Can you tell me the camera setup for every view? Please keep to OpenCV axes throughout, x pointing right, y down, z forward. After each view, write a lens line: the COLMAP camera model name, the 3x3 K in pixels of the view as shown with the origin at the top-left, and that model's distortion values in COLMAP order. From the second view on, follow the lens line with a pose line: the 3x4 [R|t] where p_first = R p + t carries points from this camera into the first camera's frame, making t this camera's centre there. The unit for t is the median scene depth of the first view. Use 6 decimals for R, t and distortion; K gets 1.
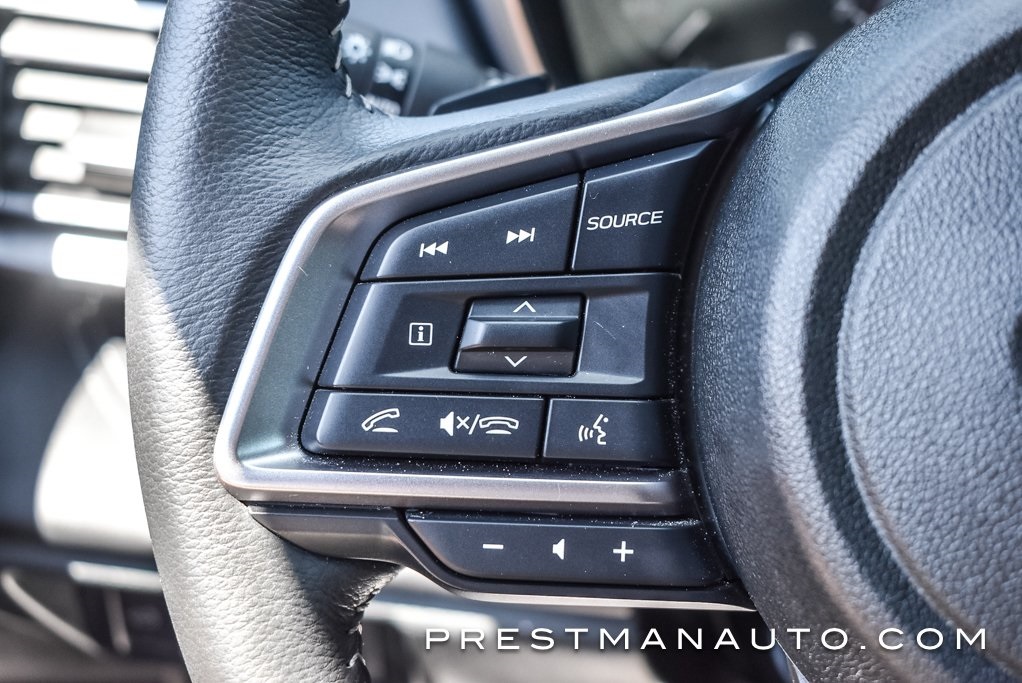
lens RADIAL K [[1612.7, 0, 511.0], [0, 1612.7, 341.5], [0, 0, 1]] dist [-0.035076, -0.015072]
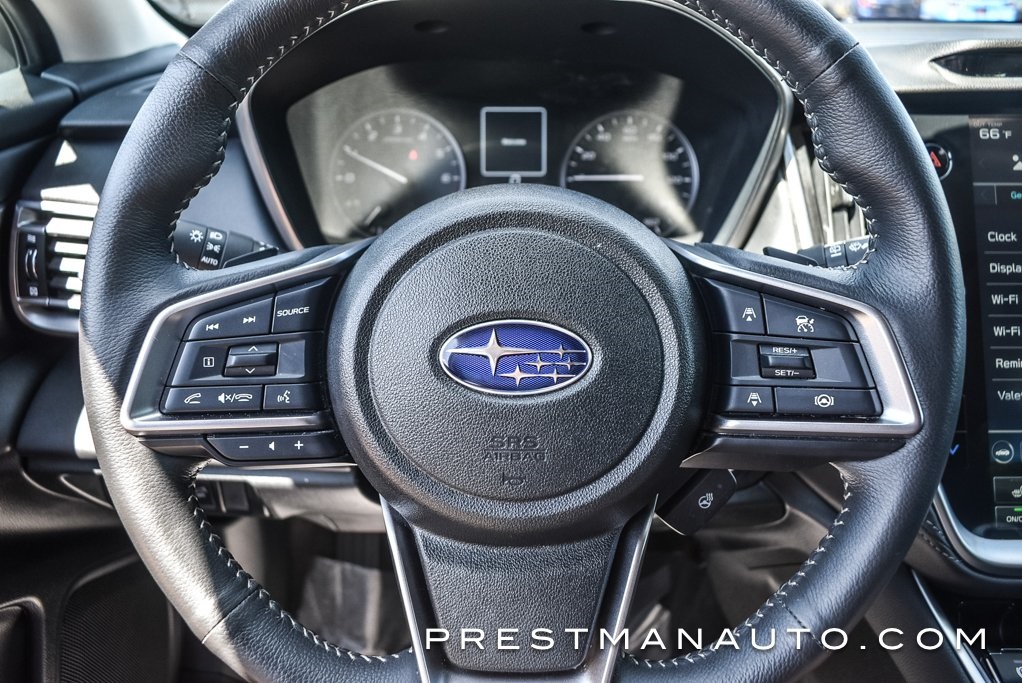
lens RADIAL K [[777.5, 0, 511.0], [0, 777.5, 341.5], [0, 0, 1]] dist [-0.019596, 0.008744]
pose [[0.982013, -0.050802, 0.181850, 0.180472], [0.050270, 0.998707, 0.007536, -0.021428], [-0.181998, 0.001742, 0.983297, -0.234353]]
